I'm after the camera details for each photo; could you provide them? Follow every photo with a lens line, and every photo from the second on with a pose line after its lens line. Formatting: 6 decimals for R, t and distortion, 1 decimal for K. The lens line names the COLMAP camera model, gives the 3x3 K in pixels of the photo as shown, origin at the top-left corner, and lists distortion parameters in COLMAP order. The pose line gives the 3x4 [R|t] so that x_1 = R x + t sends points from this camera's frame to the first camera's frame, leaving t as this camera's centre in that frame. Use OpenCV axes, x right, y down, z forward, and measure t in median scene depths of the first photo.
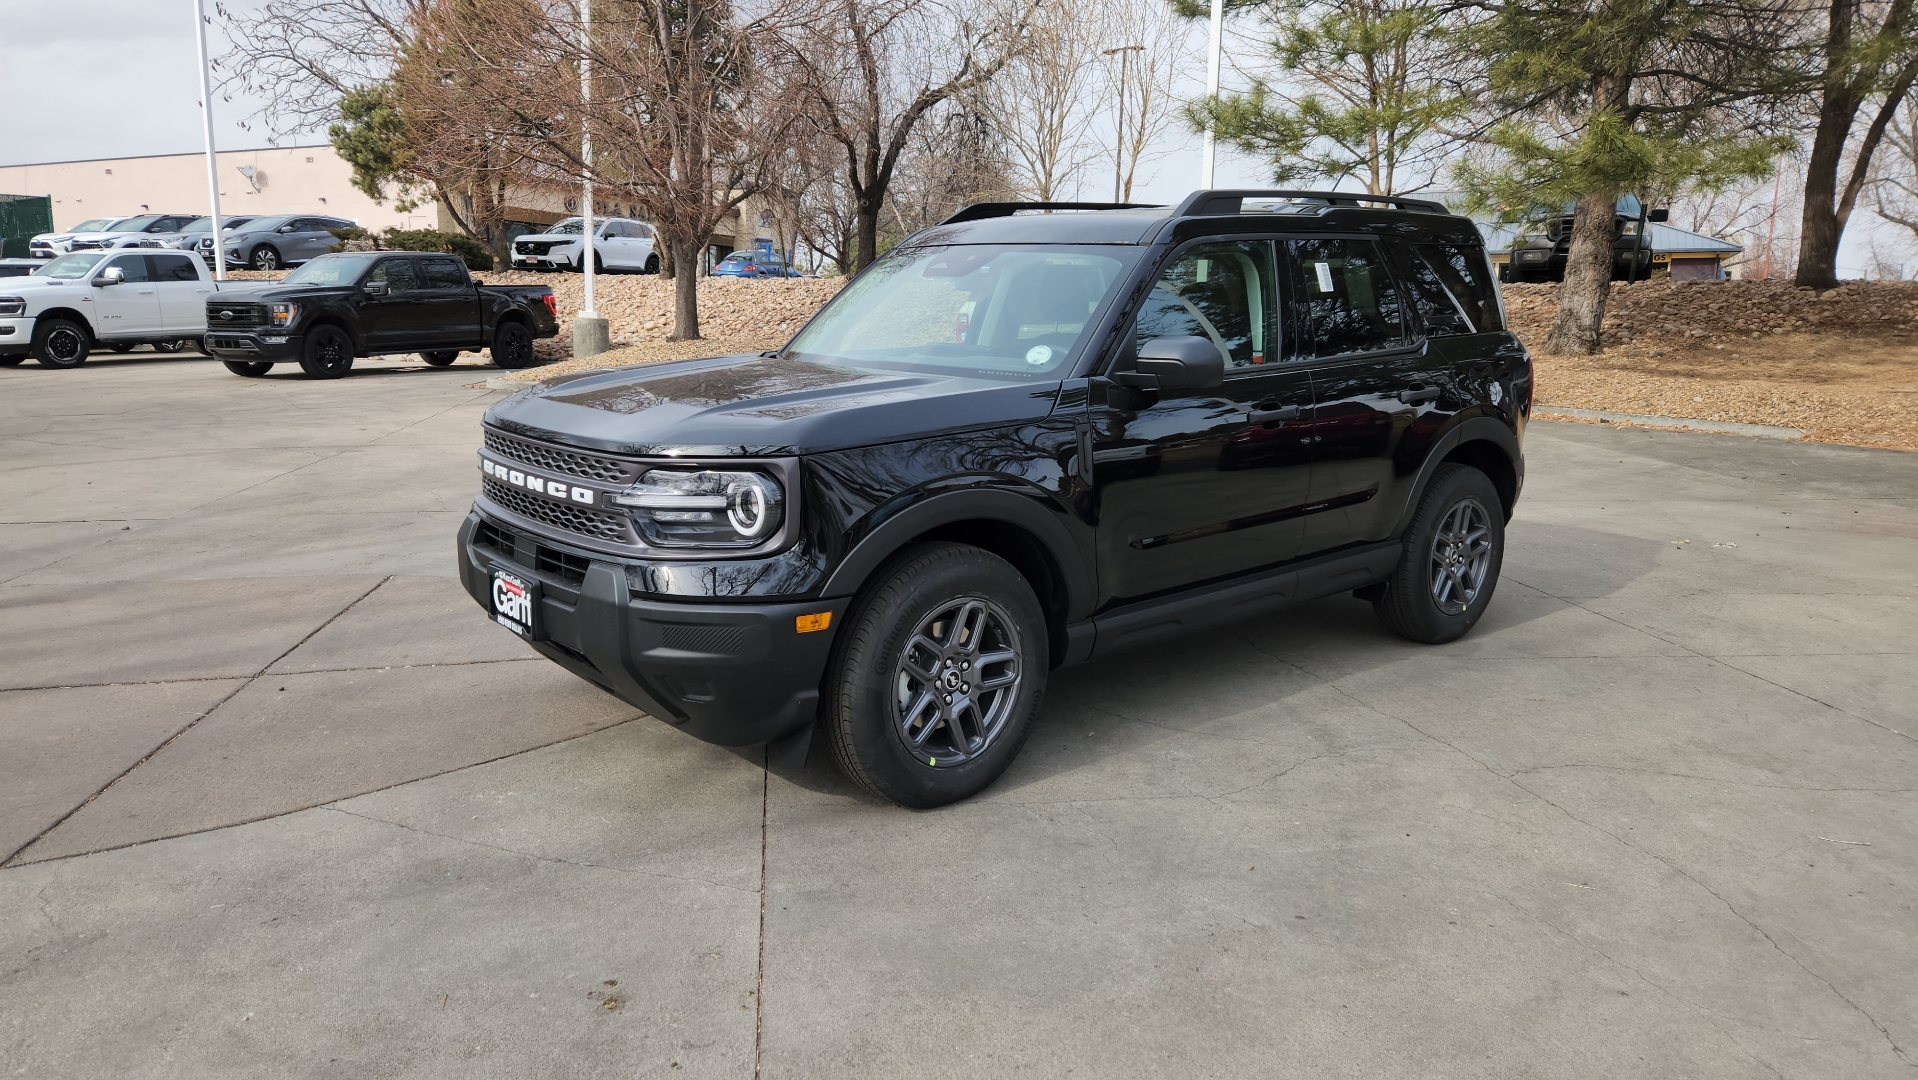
lens RADIAL K [[1275.6, 0, 924.9], [0, 1275.6, 552.3], [0, 0, 1]] dist [0.067859, -0.052529]
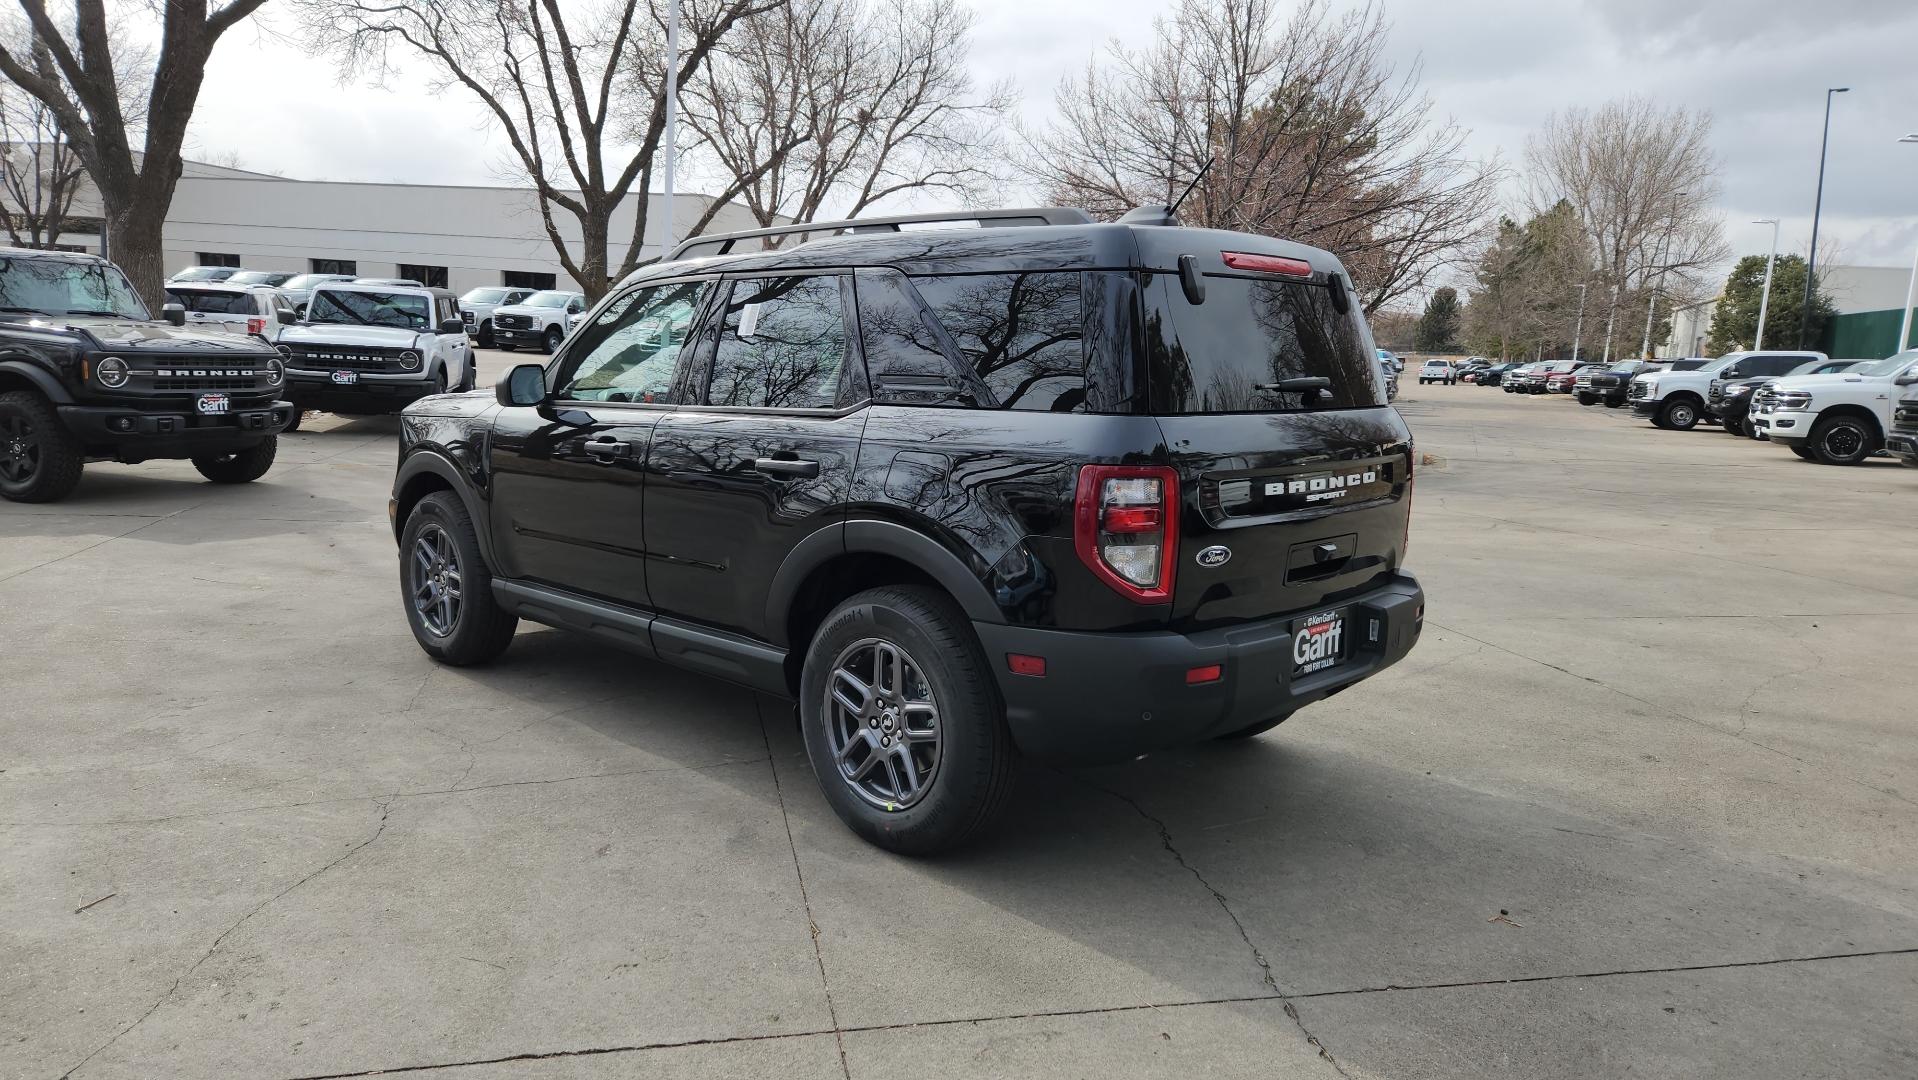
lens RADIAL K [[1275.6, 0, 922.3], [0, 1275.6, 527.2], [0, 0, 1]] dist [0.067859, -0.052529]
pose [[0.098382, 0.134027, -0.986082, 1.218981], [-0.232857, 0.966481, 0.108131, -0.199149], [0.967522, 0.218978, 0.126293, 1.040573]]
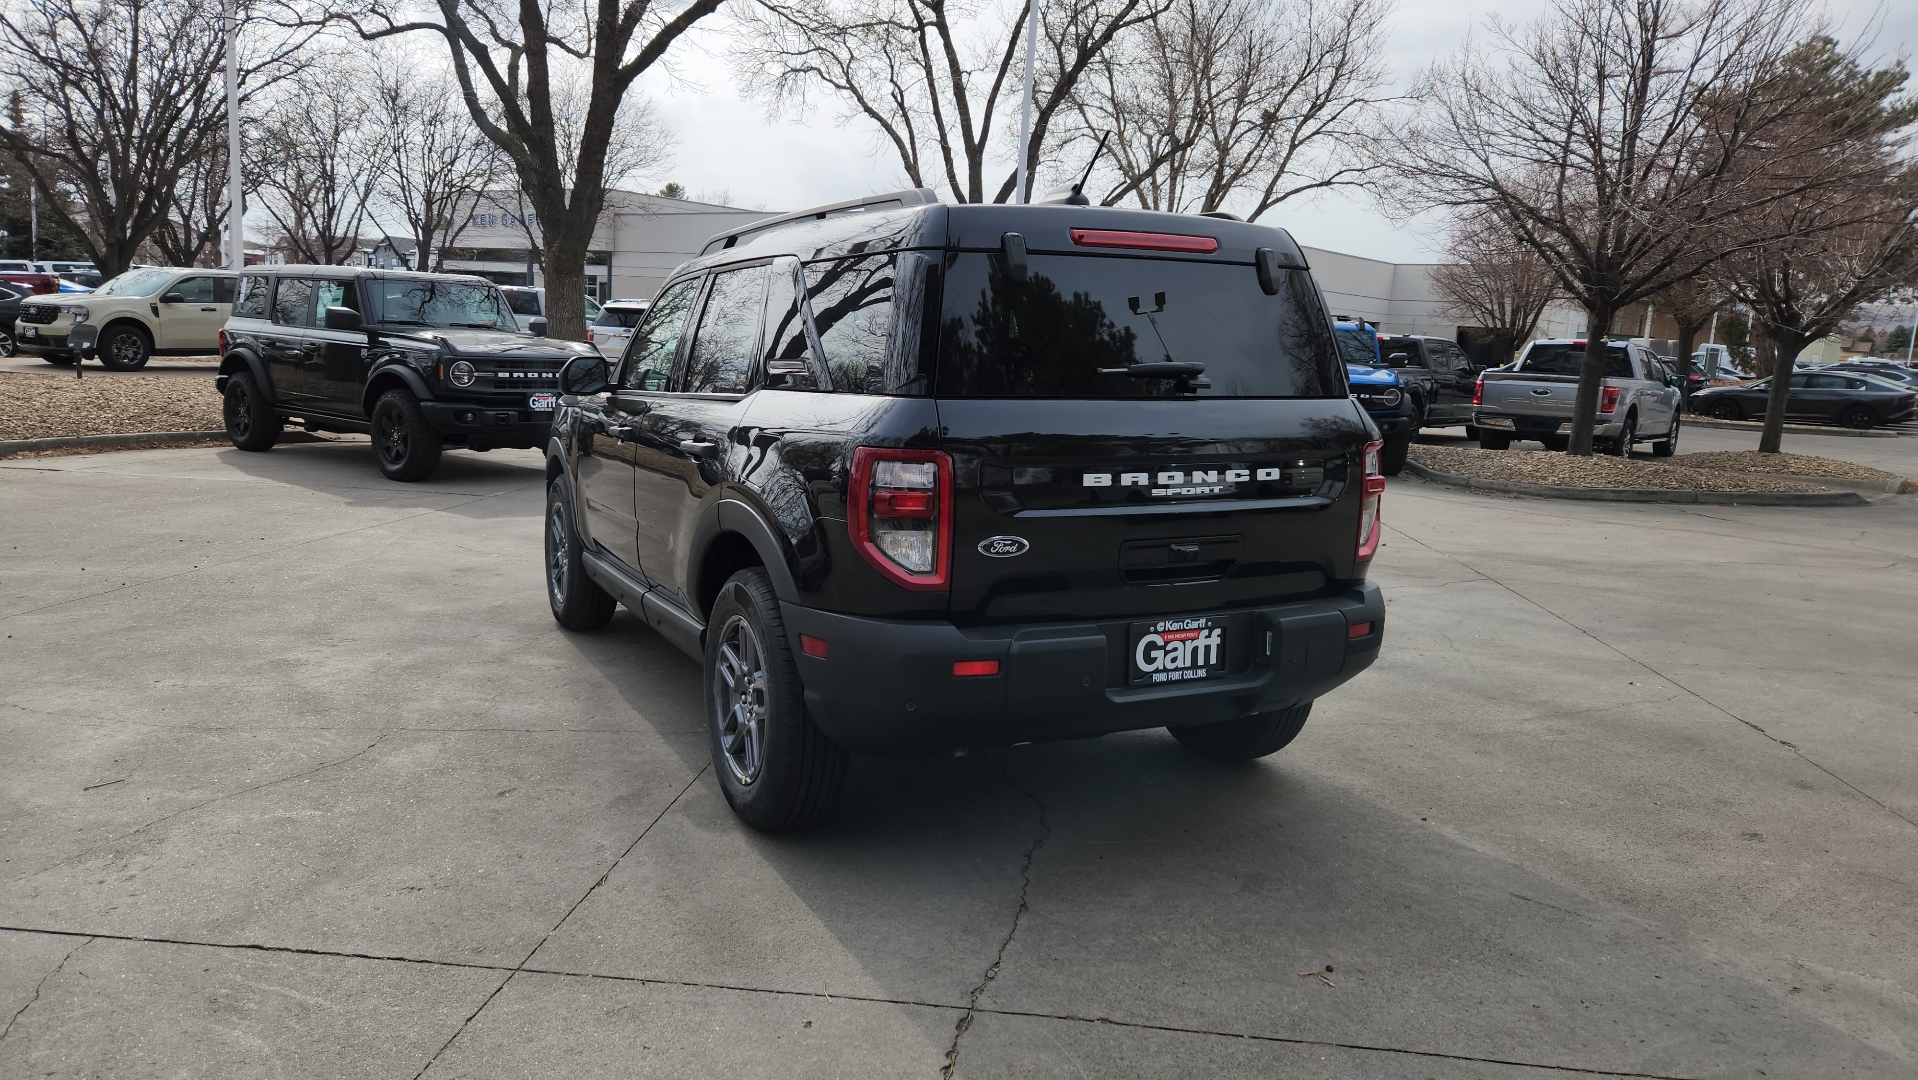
lens RADIAL K [[1275.6, 0, 925.4], [0, 1275.6, 519.9], [0, 0, 1]] dist [0.067859, -0.052529]
pose [[-0.233951, 0.116758, -0.965212, 1.198193], [-0.227206, 0.958709, 0.171042, -0.263035], [0.945328, 0.259317, -0.197763, 1.374850]]
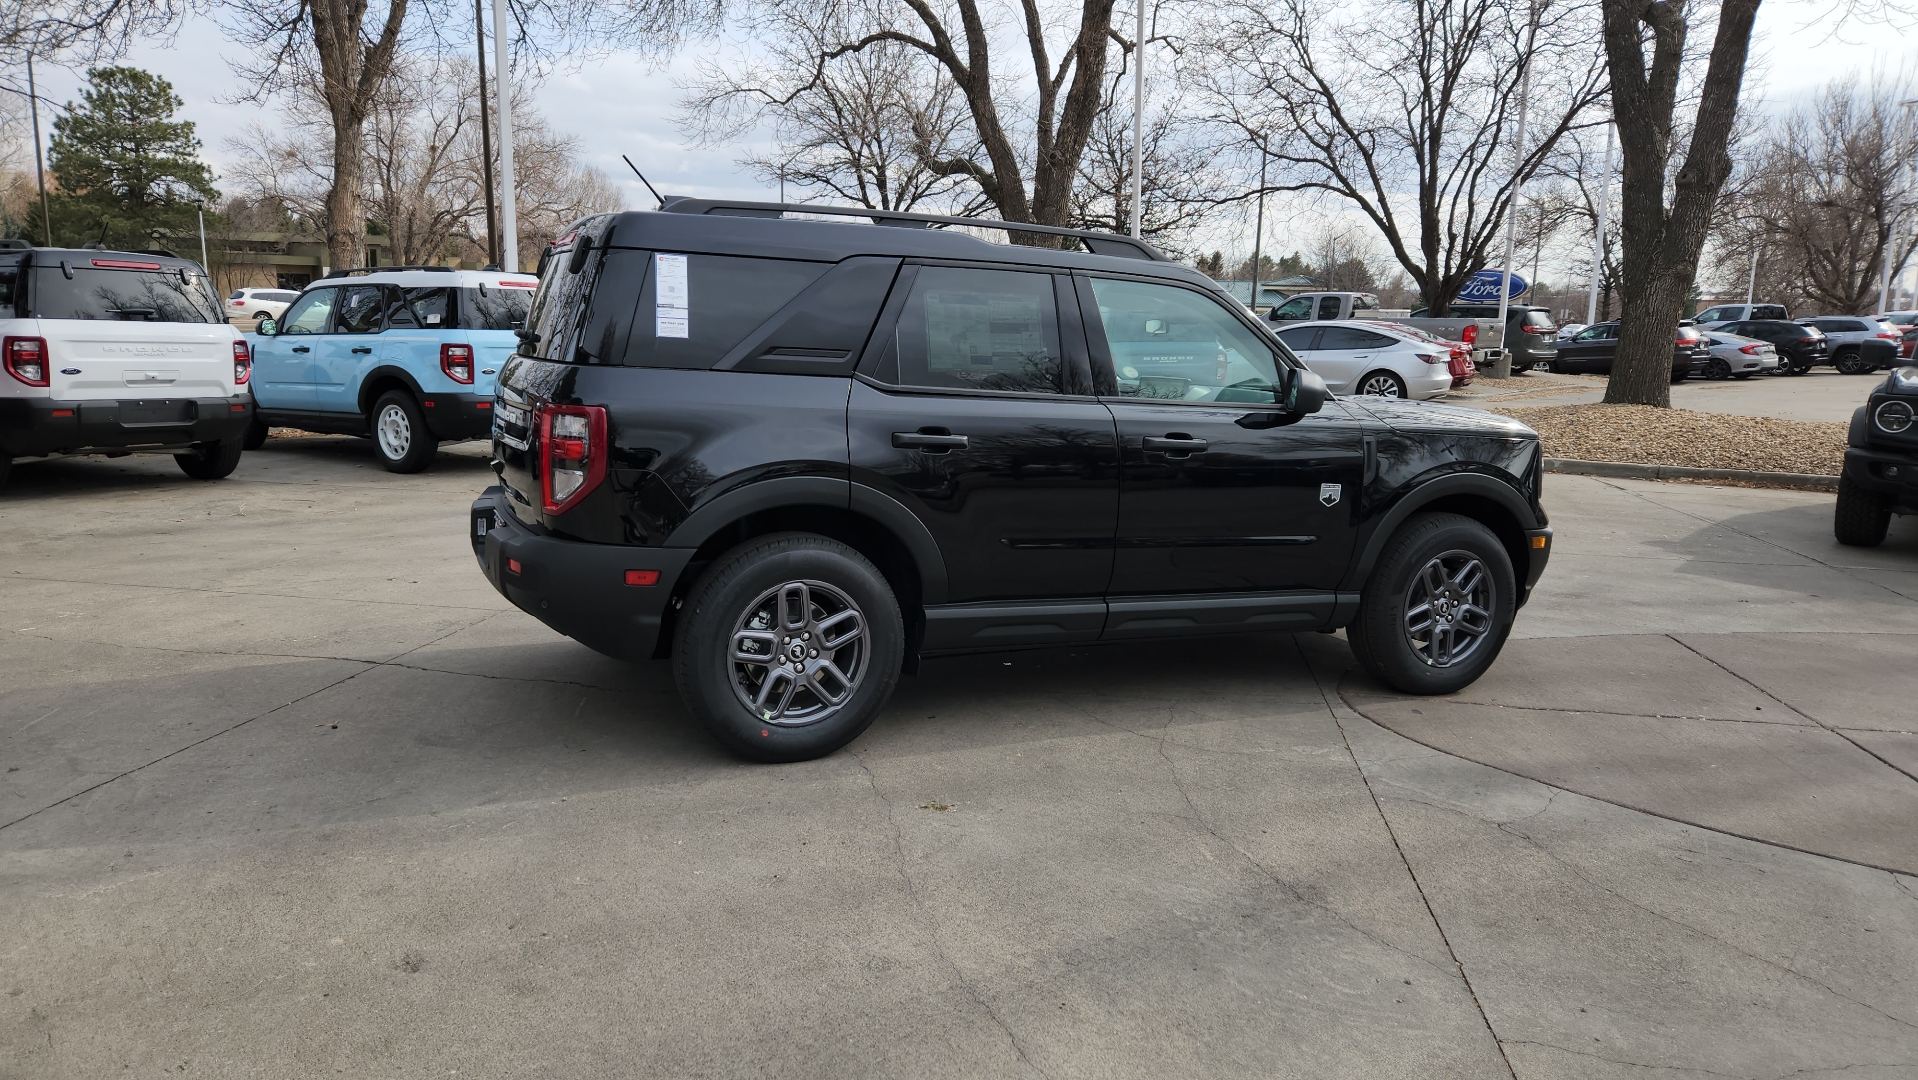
lens RADIAL K [[1279.5, 0, 931.6], [0, 1279.5, 525.4], [0, 0, 1]] dist [0.068563, -0.053172]
pose [[-0.962132, -0.081849, 0.260007, -0.087188], [0.013440, 0.938450, 0.345153, -0.447717], [-0.272254, 0.335577, -0.901813, 2.179714]]
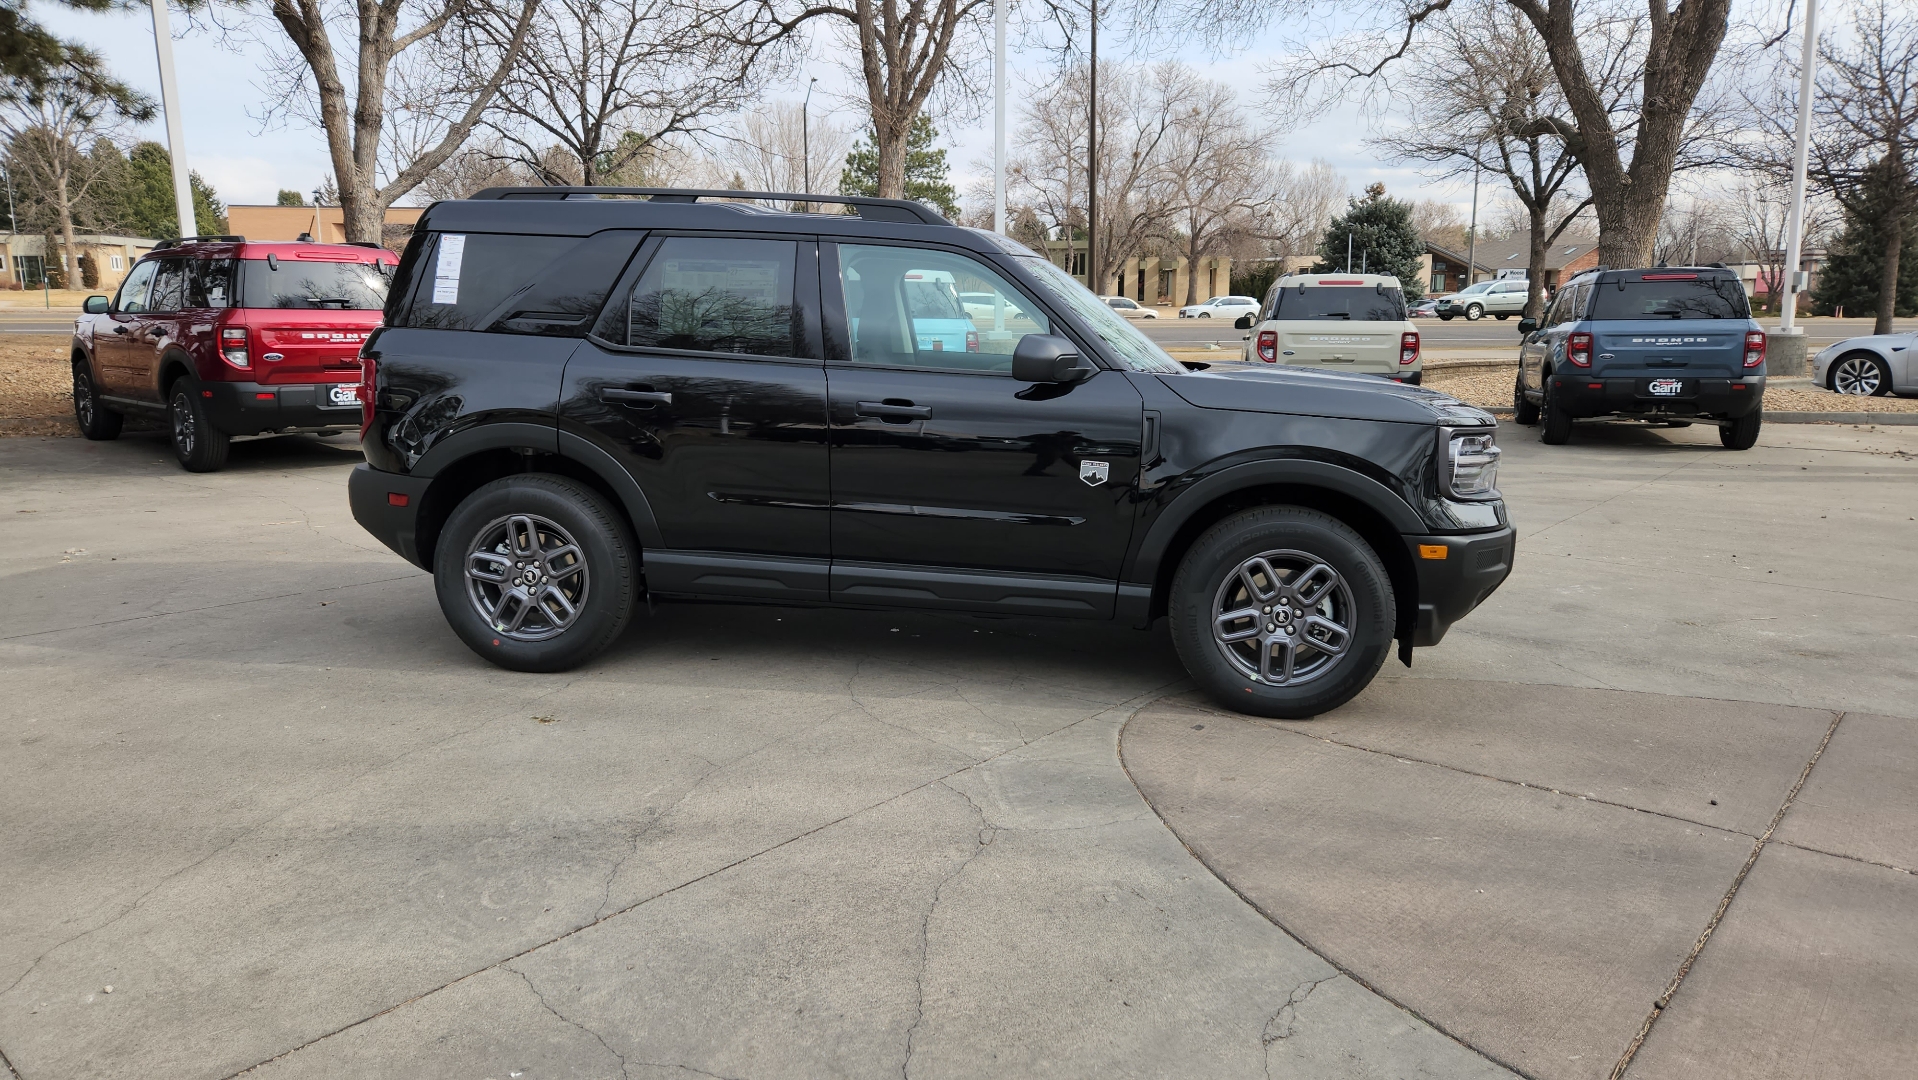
lens RADIAL K [[1279.5, 0, 934.0], [0, 1279.5, 540.2], [0, 0, 1]] dist [0.068563, -0.053172]
pose [[-0.684694, -0.155461, 0.712057, -0.726811], [0.121472, 0.938980, 0.321809, -0.380279], [-0.718636, 0.306836, -0.624030, 1.834845]]
